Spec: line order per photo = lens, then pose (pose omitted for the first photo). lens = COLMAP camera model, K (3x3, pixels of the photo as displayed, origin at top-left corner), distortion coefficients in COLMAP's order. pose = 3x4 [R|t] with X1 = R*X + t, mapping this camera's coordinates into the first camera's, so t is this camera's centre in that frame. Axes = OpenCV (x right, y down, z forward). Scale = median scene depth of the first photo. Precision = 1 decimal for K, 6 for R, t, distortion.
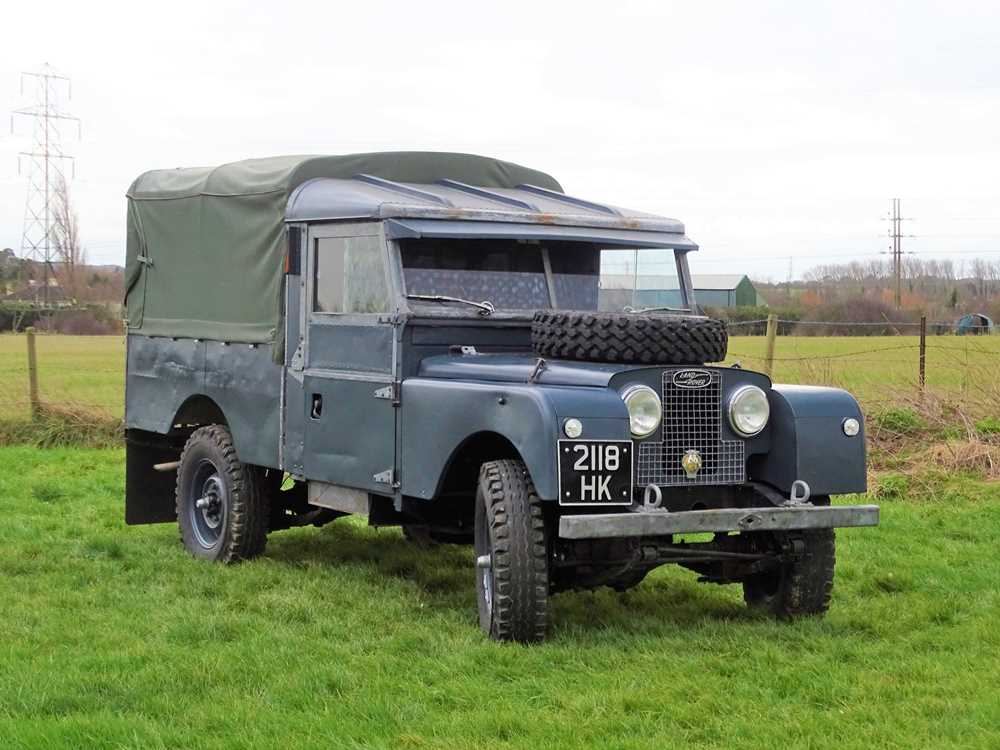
lens RADIAL K [[1964.9, 0, 505.6], [0, 1964.9, 364.9], [0, 0, 1]] dist [-0.027102, 0.000000]
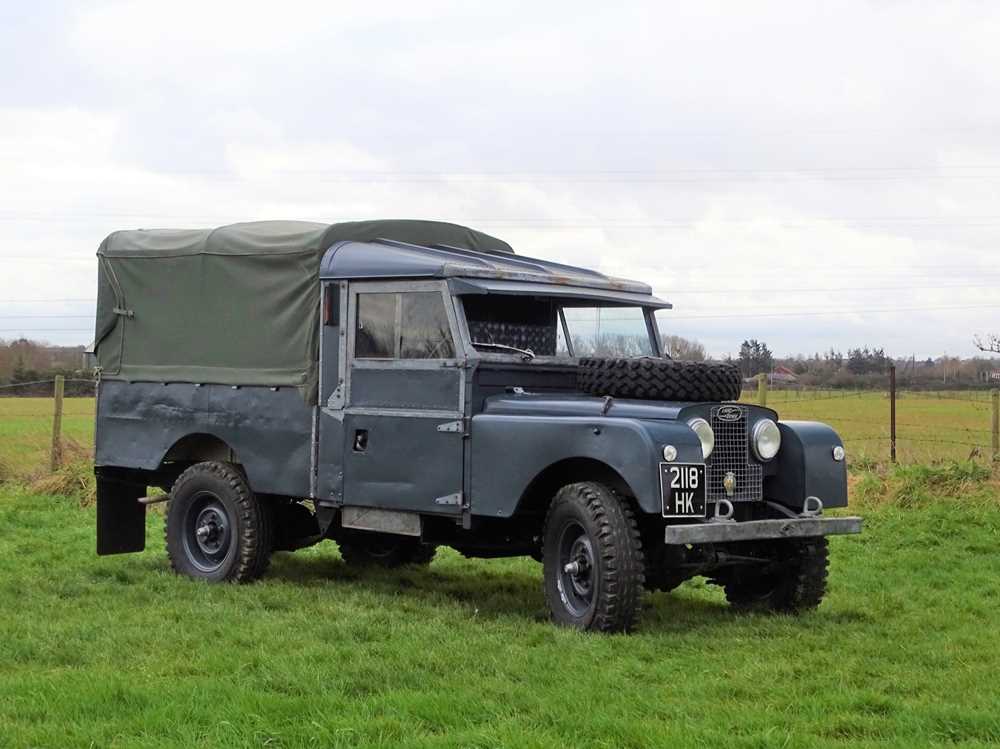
lens RADIAL K [[1819.1, 0, 499.2], [0, 1819.1, 380.6], [0, 0, 1]] dist [-0.011376, 0.000000]
pose [[0.967557, 0.003716, 0.252625, -0.314969], [0.002400, 0.999712, -0.023896, 0.012814], [-0.252641, 0.023727, 0.967269, -0.047393]]
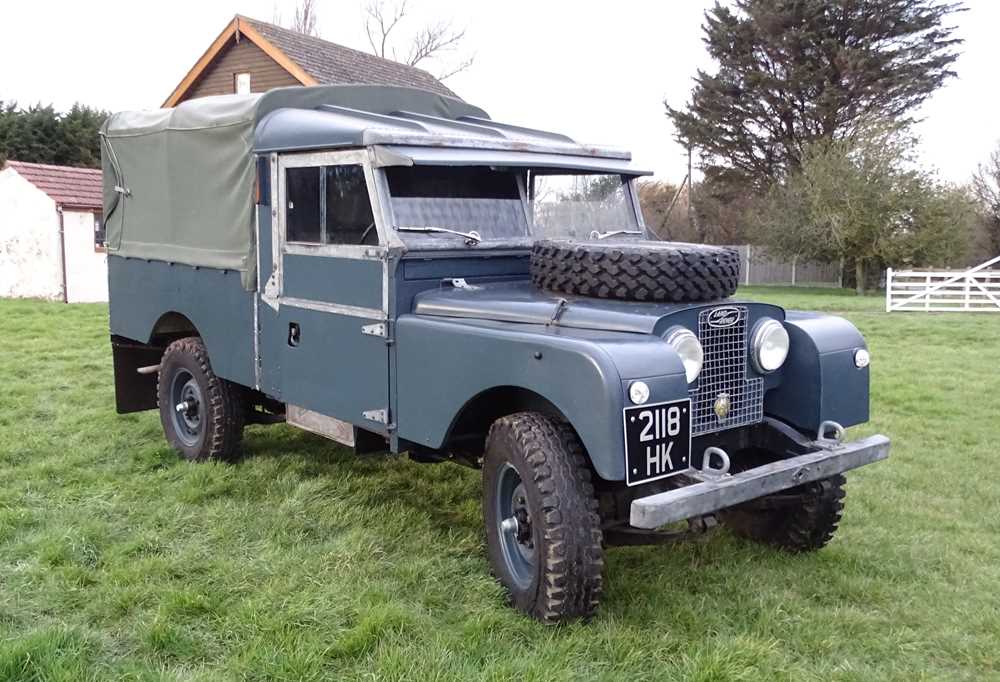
lens RADIAL K [[958.3, 0, 435.3], [0, 958.3, 351.4], [0, 0, 1]] dist [-0.002679, 0.000000]
pose [[0.993140, -0.031073, 0.112730, -0.087986], [0.017195, 0.992375, 0.122052, -0.033068], [-0.115663, -0.119276, 0.986101, 0.551195]]
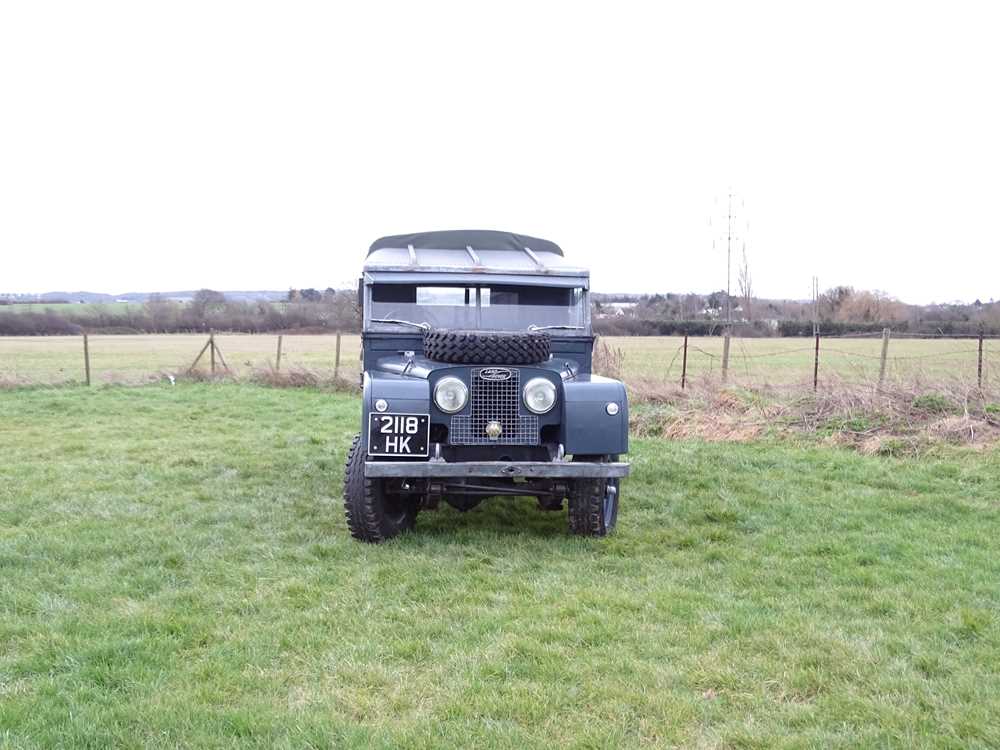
lens RADIAL K [[1094.1, 0, 508.7], [0, 1094.1, 370.8], [0, 0, 1]] dist [-0.003917, 0.000000]
pose [[0.915253, 0.014152, -0.402632, 0.428534], [-0.008265, 0.999832, 0.016353, -0.009066], [0.402796, -0.011640, 0.915216, 0.226960]]
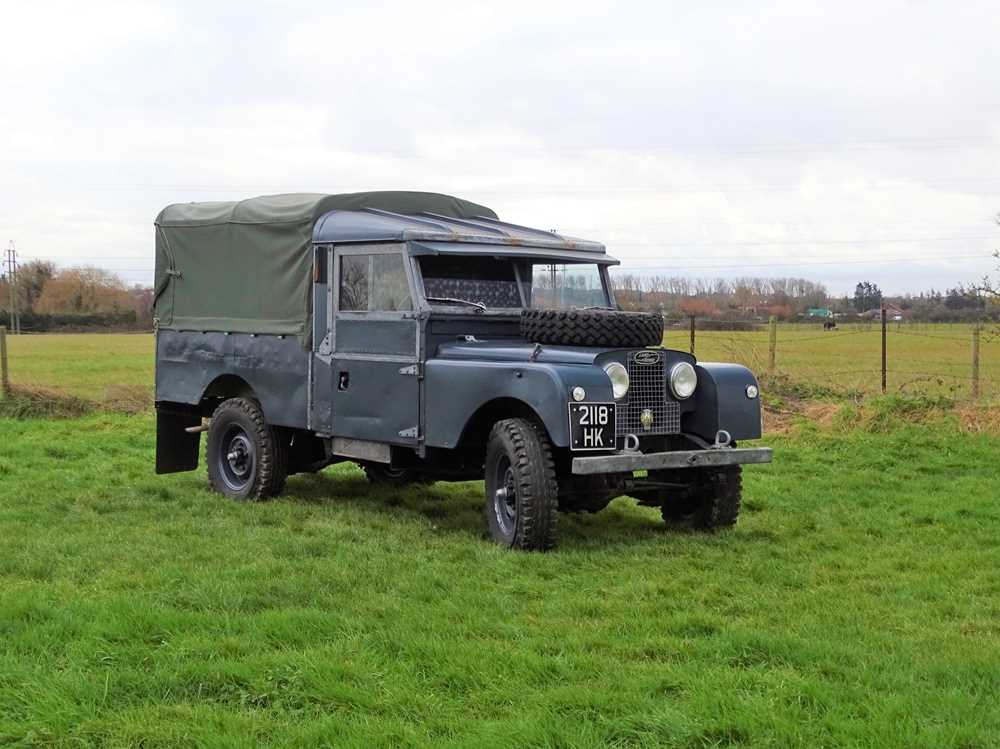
lens RADIAL K [[1472.1, 0, 484.1], [0, 1472.1, 379.8], [0, 0, 1]] dist [-0.013019, 0.000000]
pose [[0.989214, -0.009952, 0.146138, -0.163371], [0.007482, 0.999820, 0.017445, 0.003568], [-0.146286, -0.016163, 0.989110, -0.004616]]
